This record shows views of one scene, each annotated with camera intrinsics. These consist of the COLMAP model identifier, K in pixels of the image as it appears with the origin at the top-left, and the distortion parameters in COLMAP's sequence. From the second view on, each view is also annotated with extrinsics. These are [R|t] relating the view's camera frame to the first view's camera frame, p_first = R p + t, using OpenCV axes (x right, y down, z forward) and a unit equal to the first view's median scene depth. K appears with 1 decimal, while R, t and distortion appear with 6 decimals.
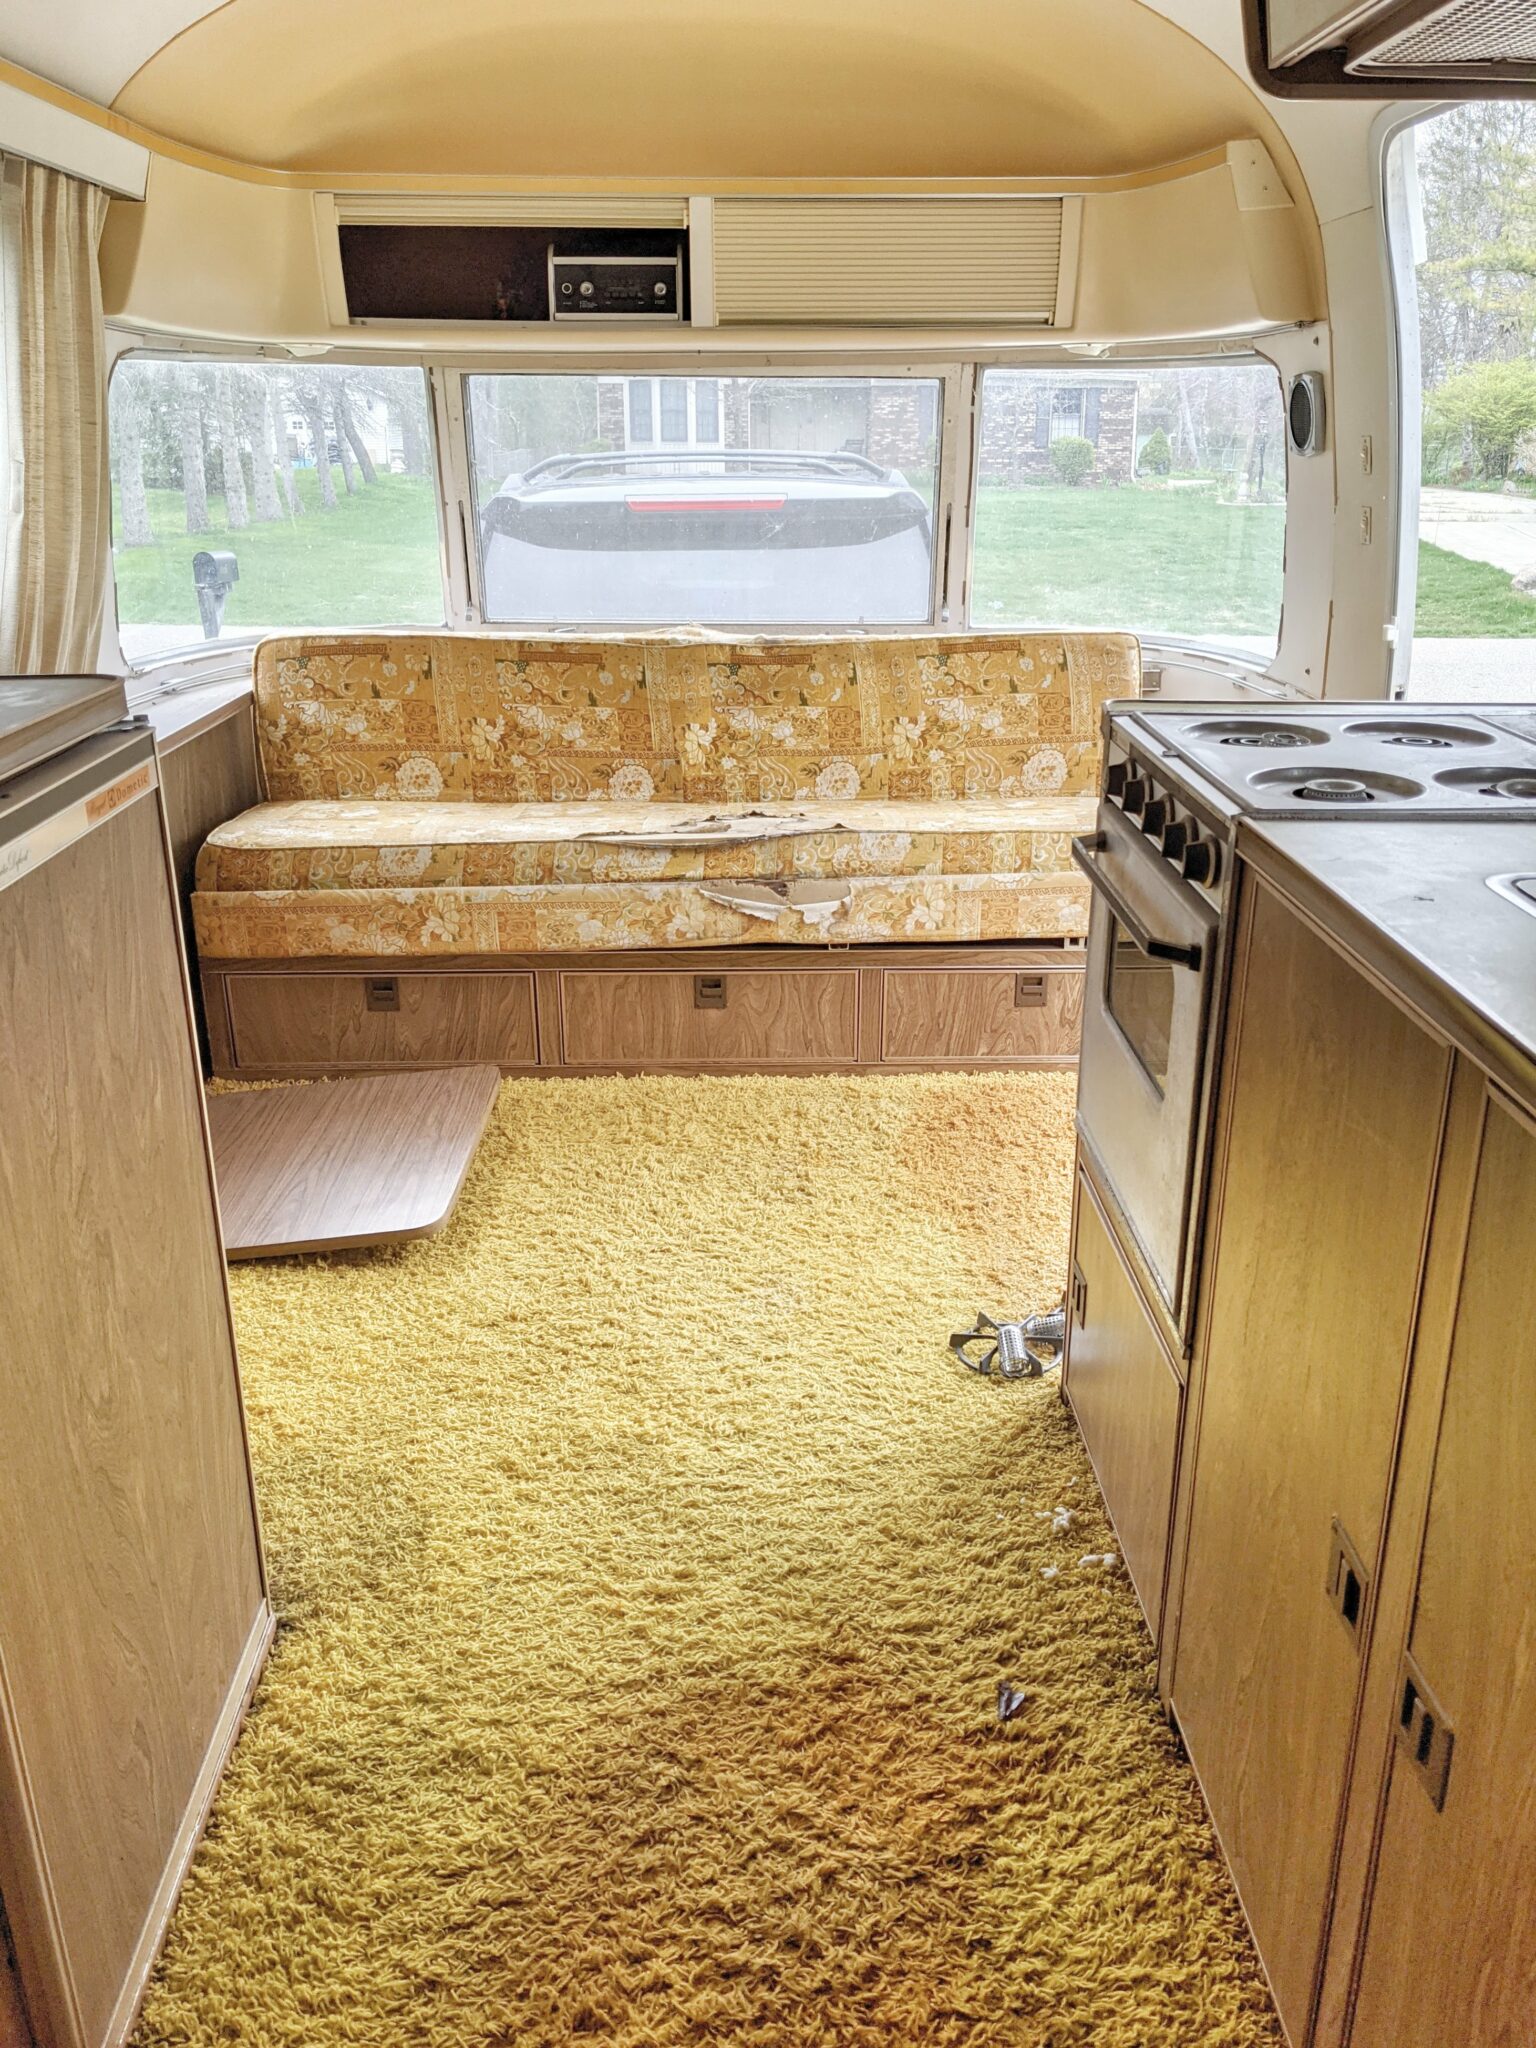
lens RADIAL K [[1629.7, 0, 769.9], [0, 1629.7, 1023.8], [0, 0, 1]] dist [0.030654, -0.043829]
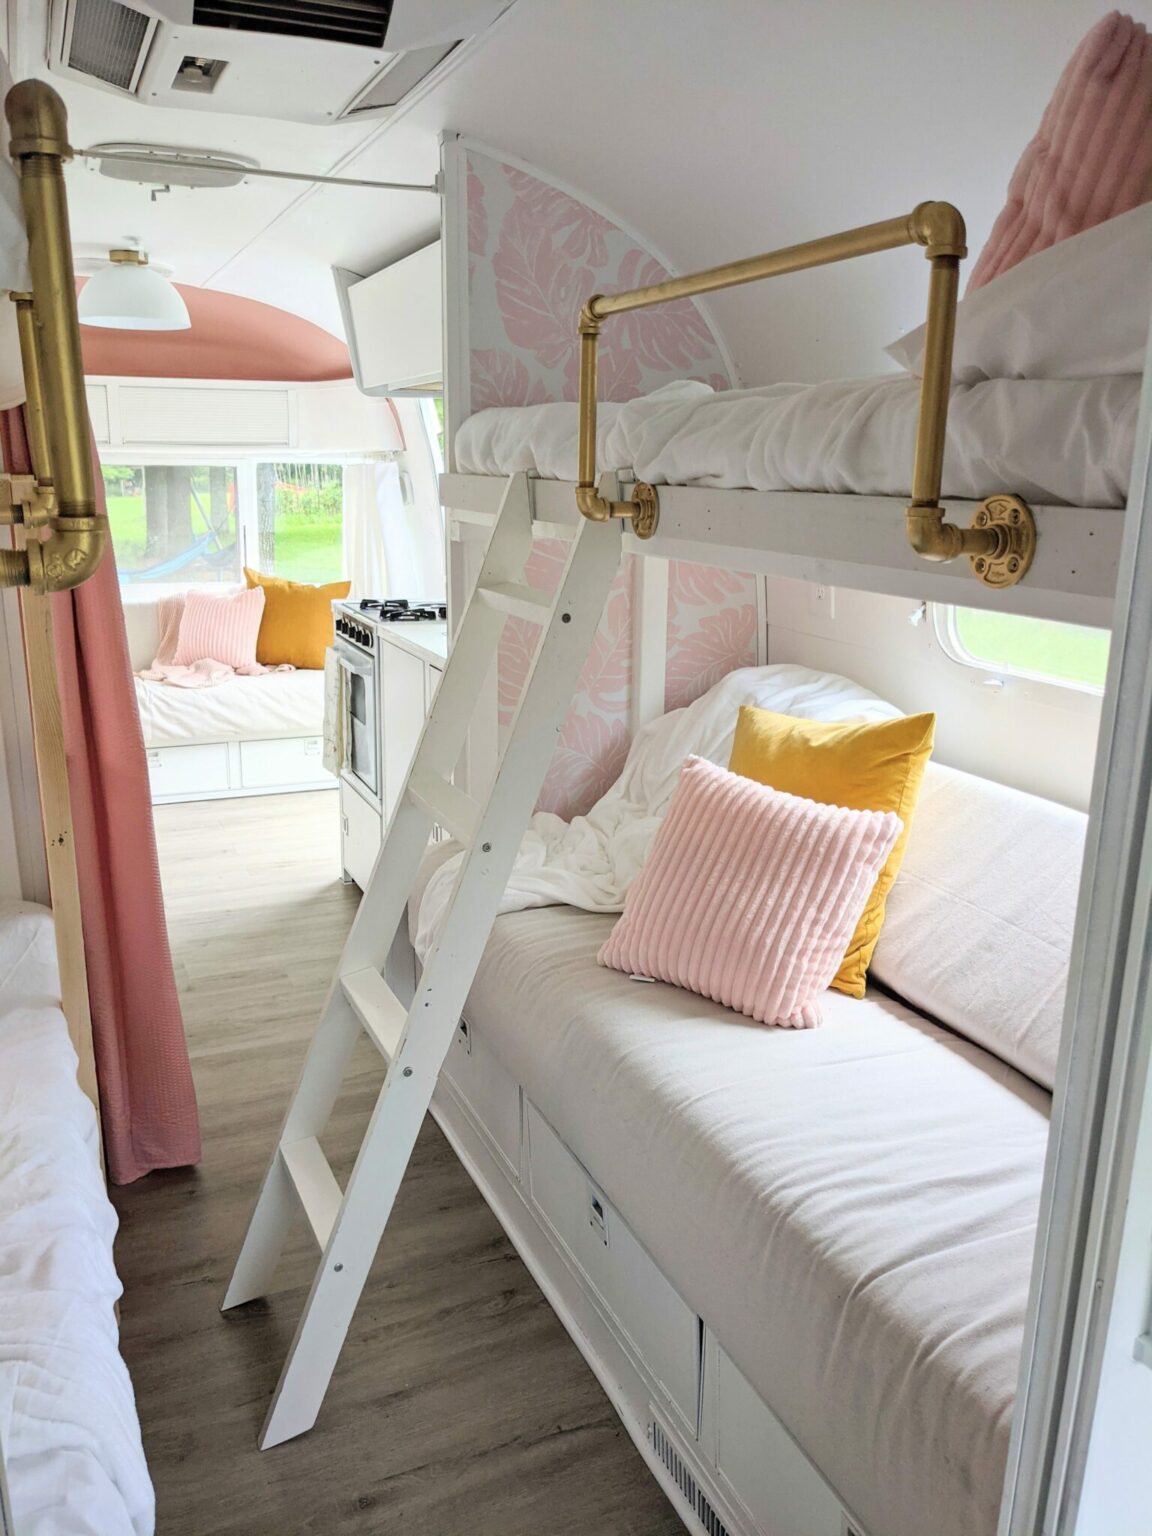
lens RADIAL K [[1222.3, 0, 574.6], [0, 1222.3, 771.3], [0, 0, 1]] dist [0.030654, -0.043829]
pose [[0.922344, -0.086415, 0.376582, -0.278176], [0.123836, 0.989367, -0.076273, 0.366706], [-0.365987, 0.116985, 0.923238, -1.286625]]
